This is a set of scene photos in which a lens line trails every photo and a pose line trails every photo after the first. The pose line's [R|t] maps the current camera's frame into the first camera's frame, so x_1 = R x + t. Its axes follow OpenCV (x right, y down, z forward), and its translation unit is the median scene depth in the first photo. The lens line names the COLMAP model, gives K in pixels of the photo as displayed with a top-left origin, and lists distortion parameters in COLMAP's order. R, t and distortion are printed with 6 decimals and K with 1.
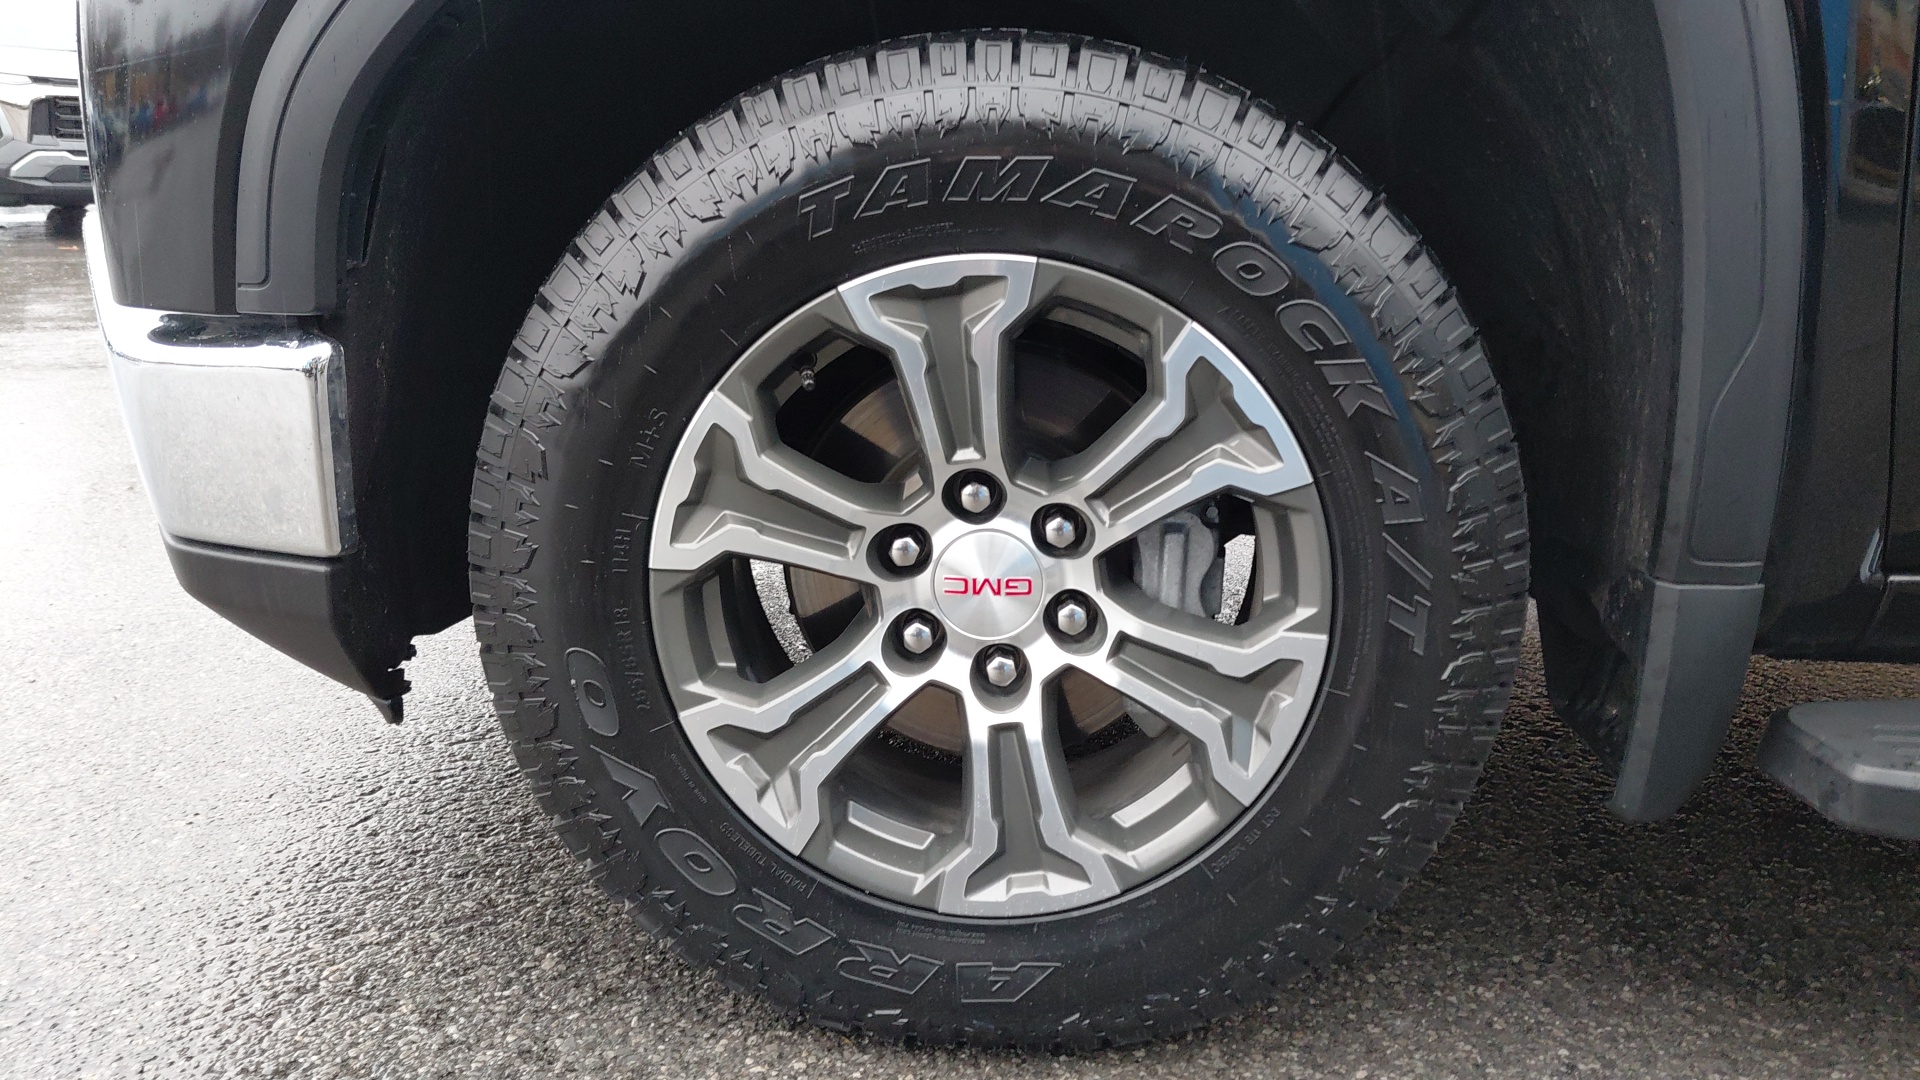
lens RADIAL K [[1452.8, 0, 959.8], [0, 1452.8, 622.1], [0, 0, 1]] dist [-0.002981, -0.001708]
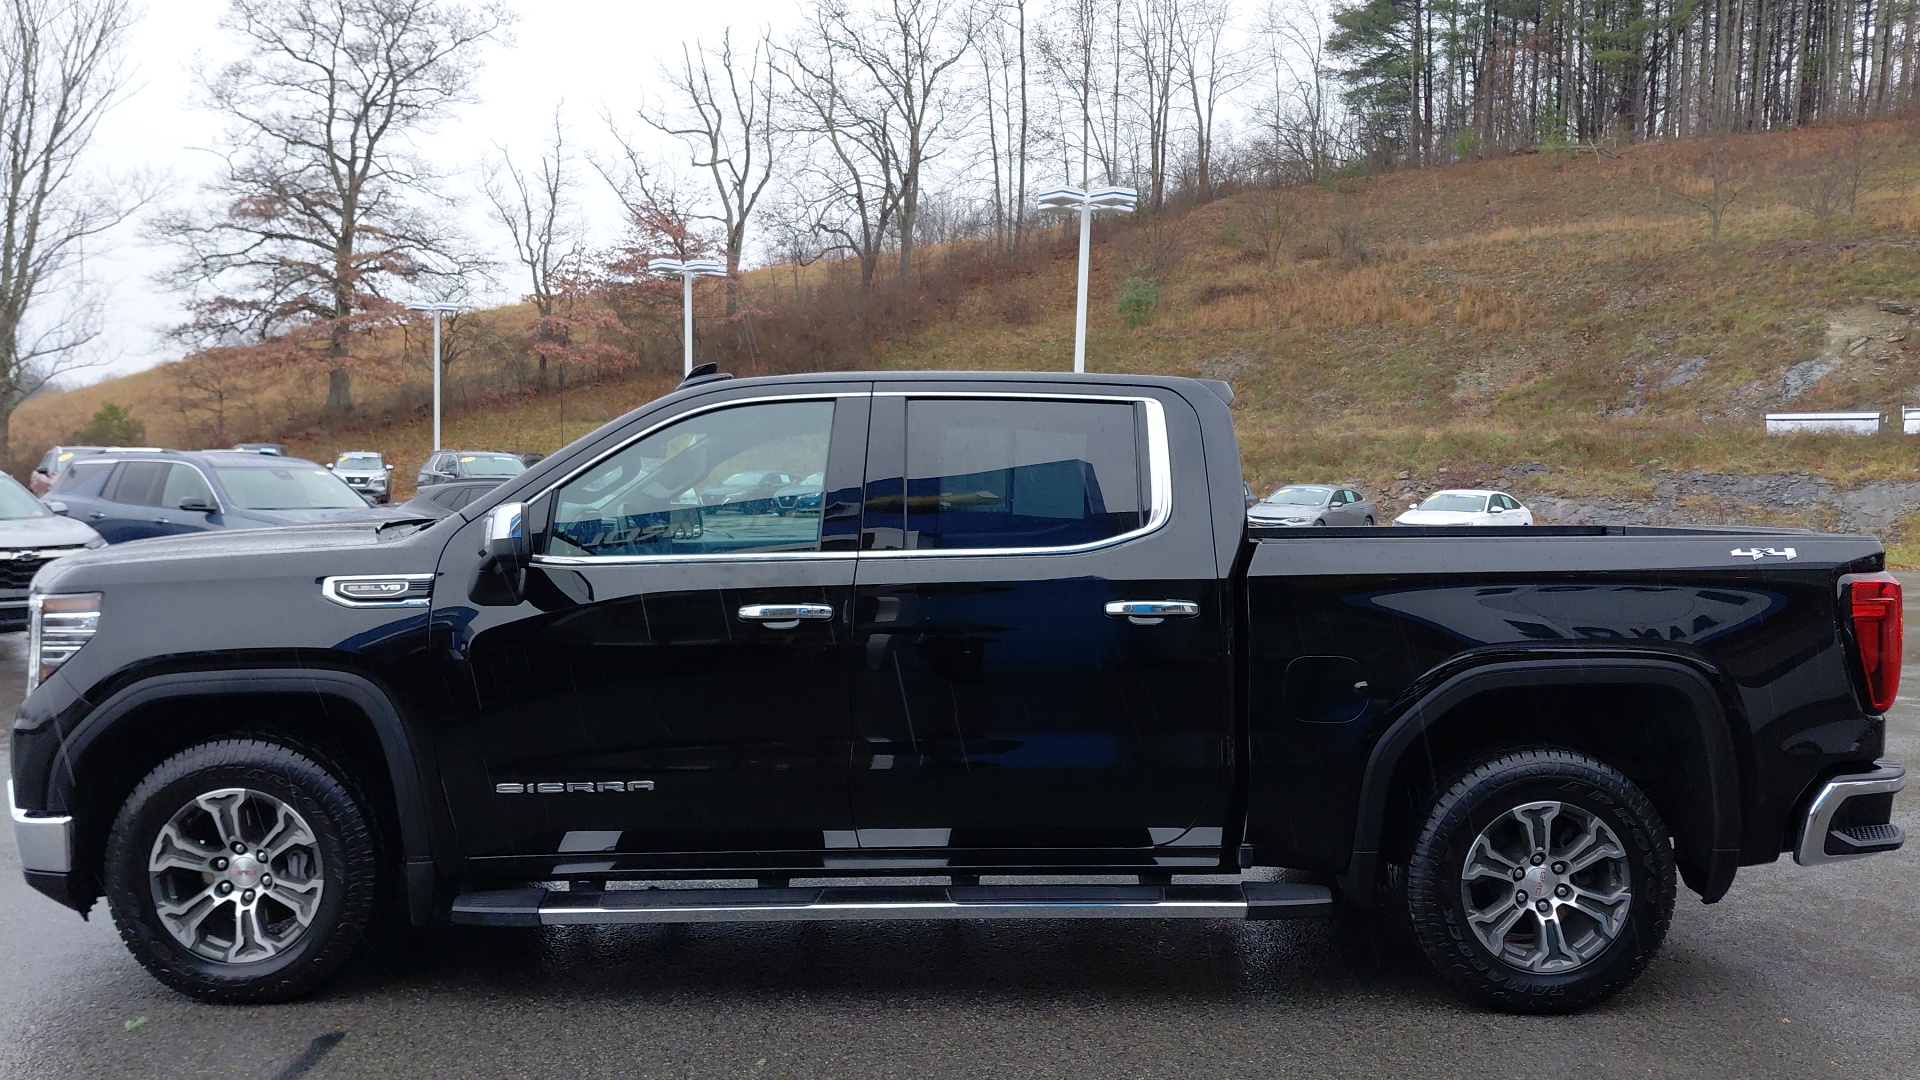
lens RADIAL K [[1490.3, 0, 968.1], [0, 1490.3, 533.8], [0, 0, 1]] dist [0.062809, -0.137236]
pose [[0.997424, -0.040615, 0.059125, 1.730883], [0.054430, 0.965393, -0.255057, 0.226948], [-0.046719, 0.257618, 0.965117, -3.125174]]
